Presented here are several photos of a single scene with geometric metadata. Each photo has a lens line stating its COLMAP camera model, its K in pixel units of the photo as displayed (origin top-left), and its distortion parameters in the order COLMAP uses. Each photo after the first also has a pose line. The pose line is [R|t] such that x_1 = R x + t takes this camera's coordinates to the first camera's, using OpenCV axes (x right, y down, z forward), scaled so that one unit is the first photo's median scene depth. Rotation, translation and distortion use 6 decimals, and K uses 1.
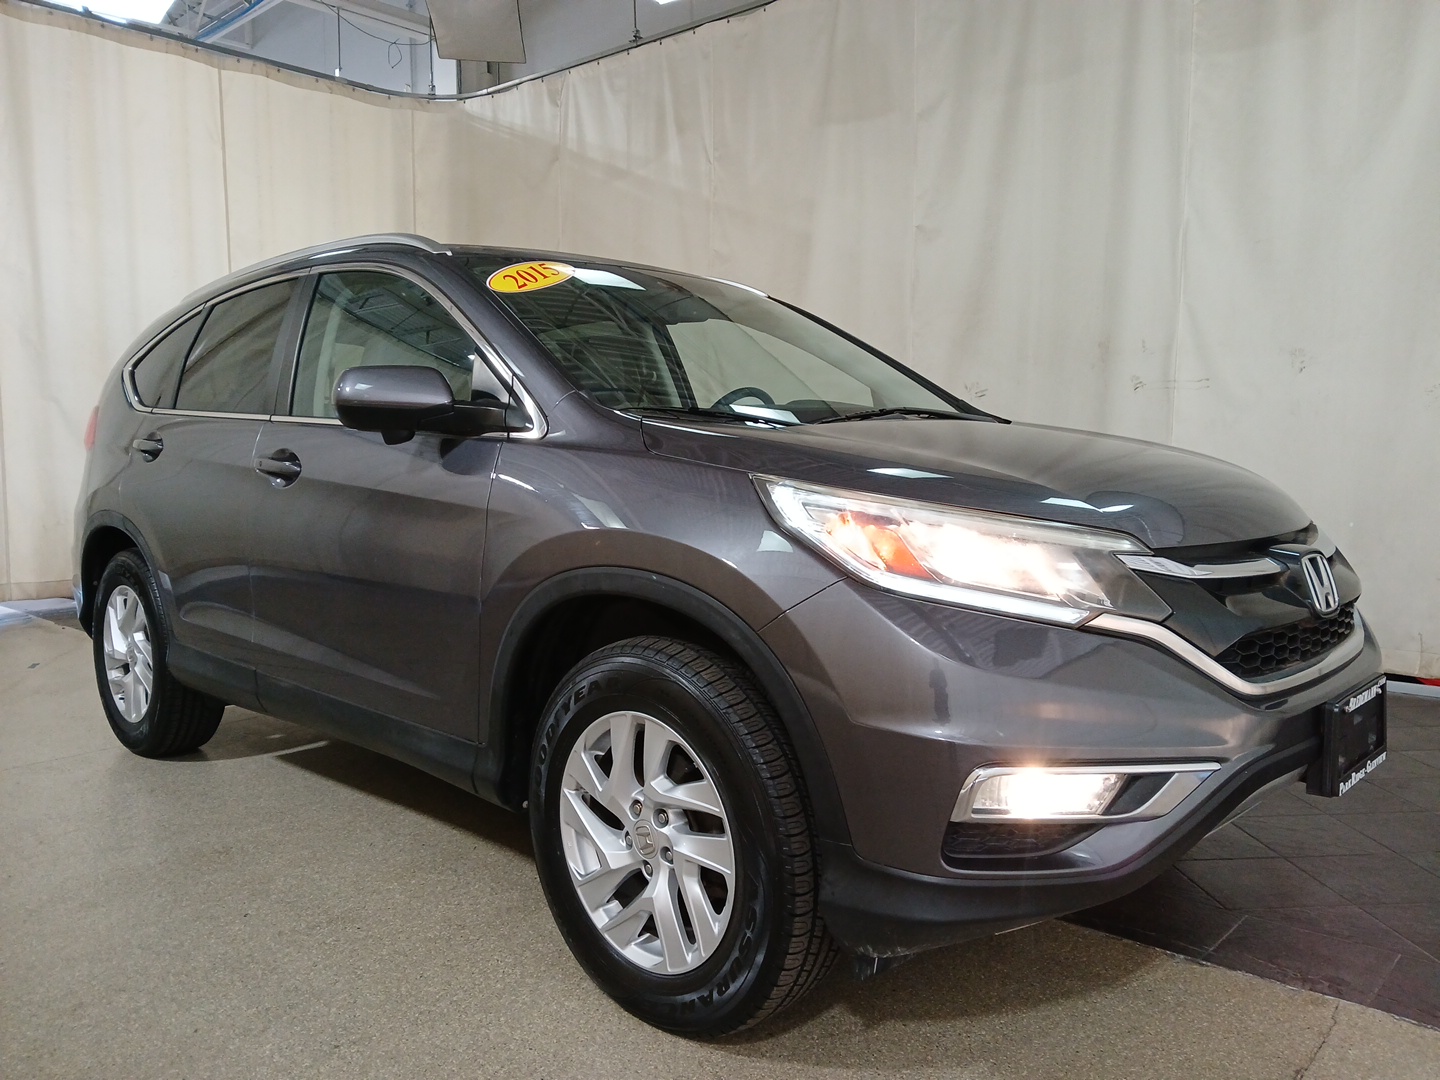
lens RADIAL K [[1098.0, 0, 719.7], [0, 1098.0, 541.2], [0, 0, 1]] dist [0.054225, -0.078193]
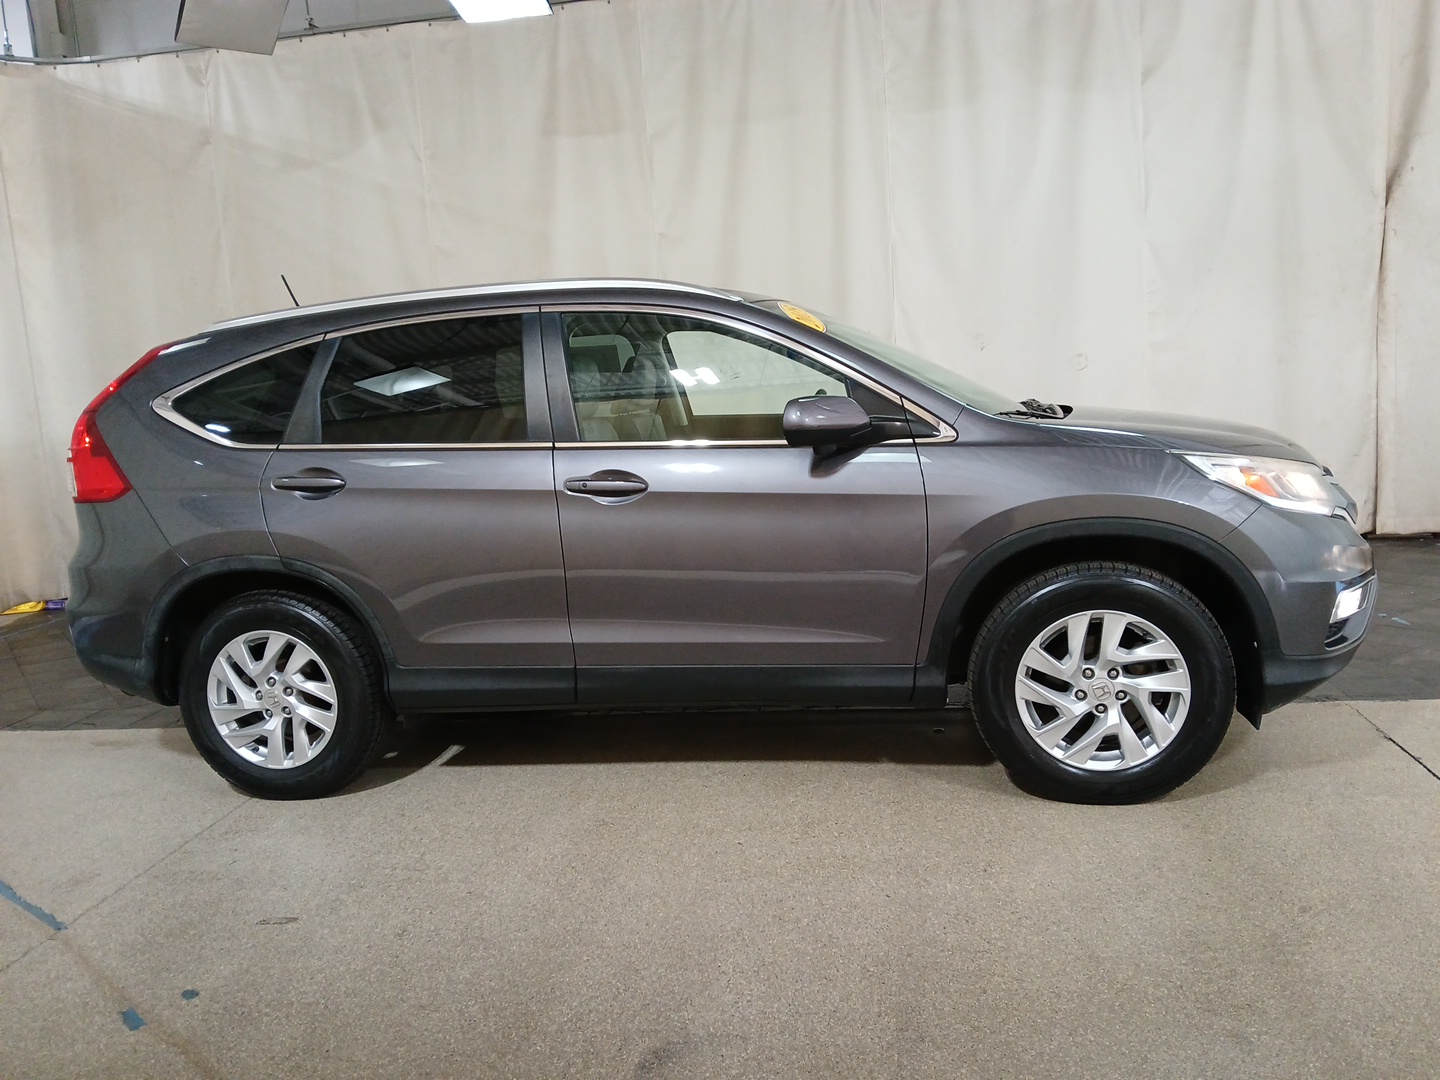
lens RADIAL K [[1098.0, 0, 719.7], [0, 1098.0, 541.2], [0, 0, 1]] dist [0.054225, -0.078193]
pose [[0.845121, -0.133141, 0.517729, -0.481364], [0.116911, 0.991076, 0.064028, -0.037712], [-0.521634, 0.006417, 0.853145, -0.020719]]
